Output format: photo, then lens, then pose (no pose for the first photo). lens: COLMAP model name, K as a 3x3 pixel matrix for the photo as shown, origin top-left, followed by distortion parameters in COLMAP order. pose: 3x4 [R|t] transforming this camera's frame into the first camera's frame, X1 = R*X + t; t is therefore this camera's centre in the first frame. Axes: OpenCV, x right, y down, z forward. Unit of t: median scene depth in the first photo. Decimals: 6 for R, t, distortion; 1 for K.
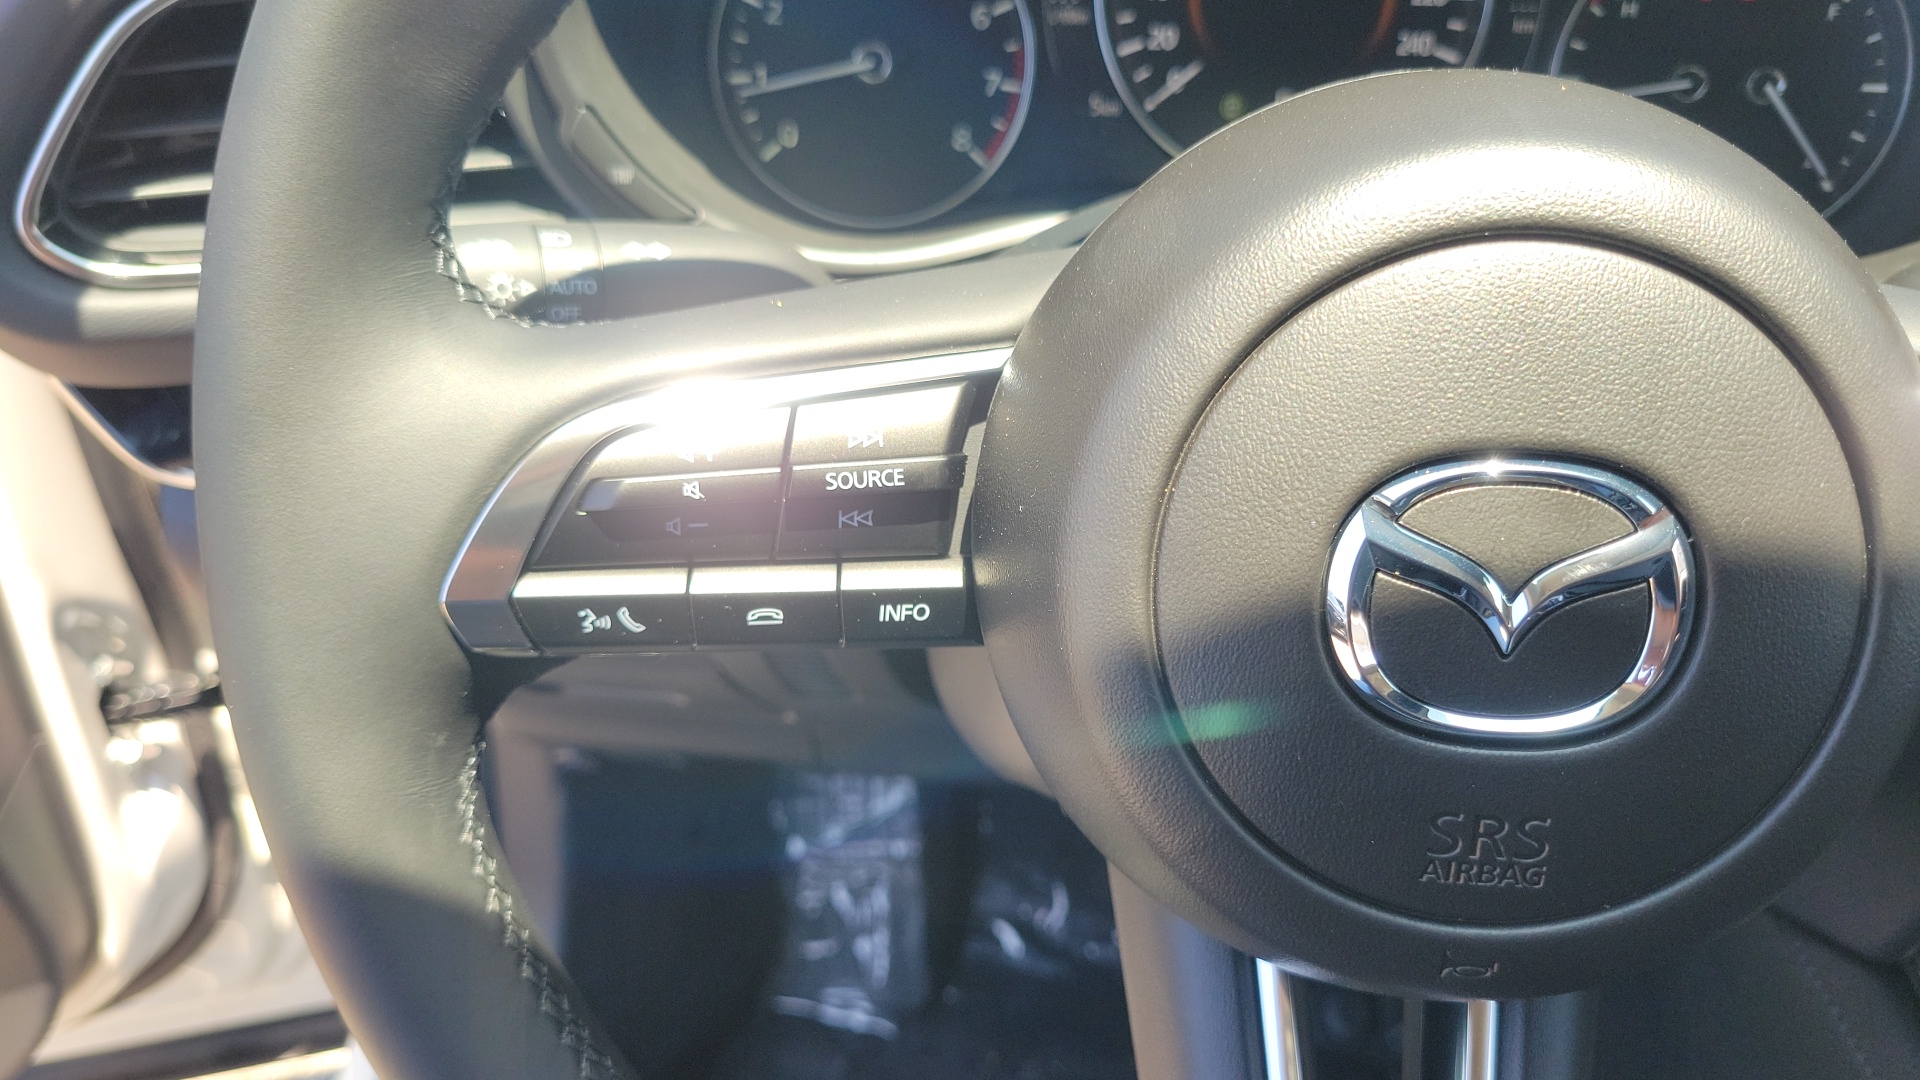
lens RADIAL K [[1489.1, 0, 960.0], [0, 1489.1, 540.0], [0, 0, 1]] dist [-0.004003, -0.001216]
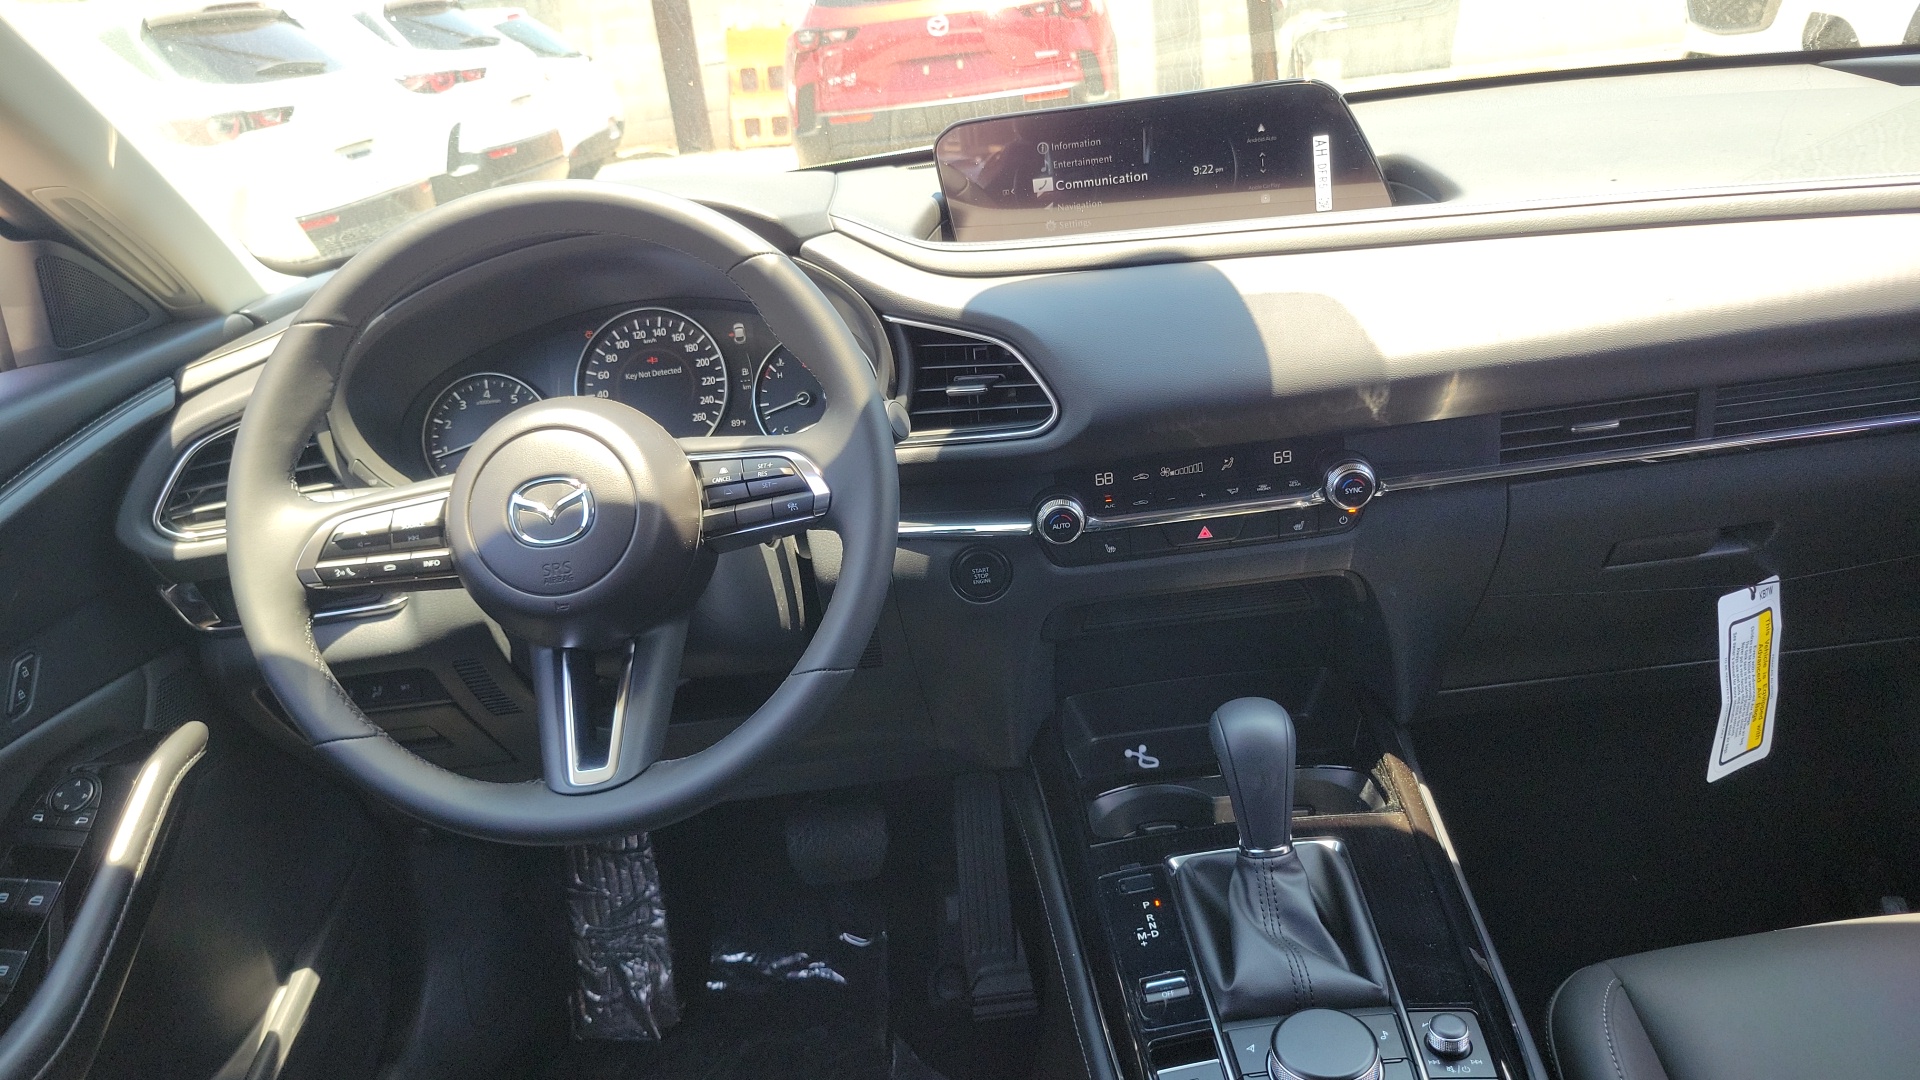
lens RADIAL K [[1476.2, 0, 971.2], [0, 1476.2, 536.7], [0, 0, 1]] dist [0.026030, -0.005195]
pose [[0.987752, -0.147825, 0.049931, 1.052859], [0.155887, 0.948655, -0.275231, 1.146269], [-0.006681, 0.279643, 0.960081, -2.380252]]
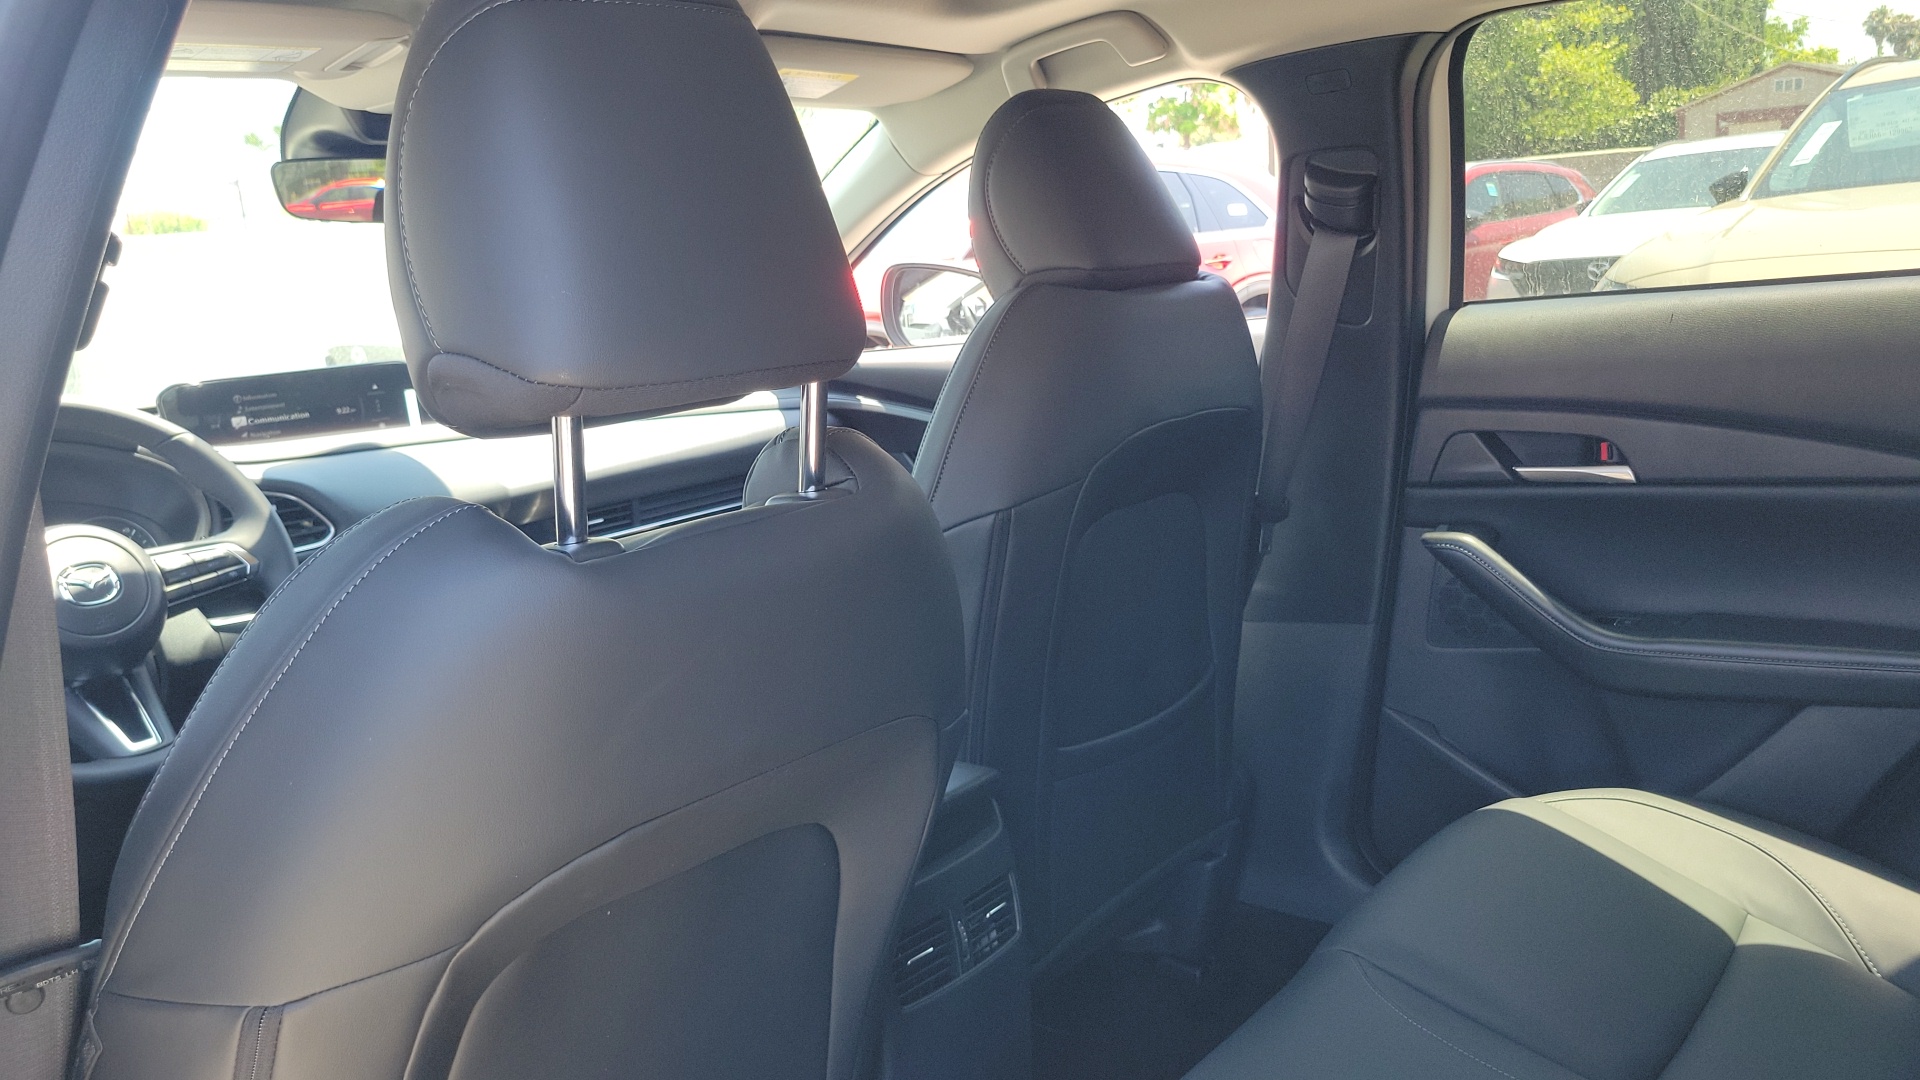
lens RADIAL K [[1454.9, 0, 986.2], [0, 1454.9, 545.0], [0, 0, 1]] dist [0.027169, -0.003732]
pose [[0.546588, -0.202830, 0.812466, -2.211867], [0.547425, 0.820751, -0.163383, 2.546185], [-0.633694, 0.534067, 0.559647, -4.295631]]
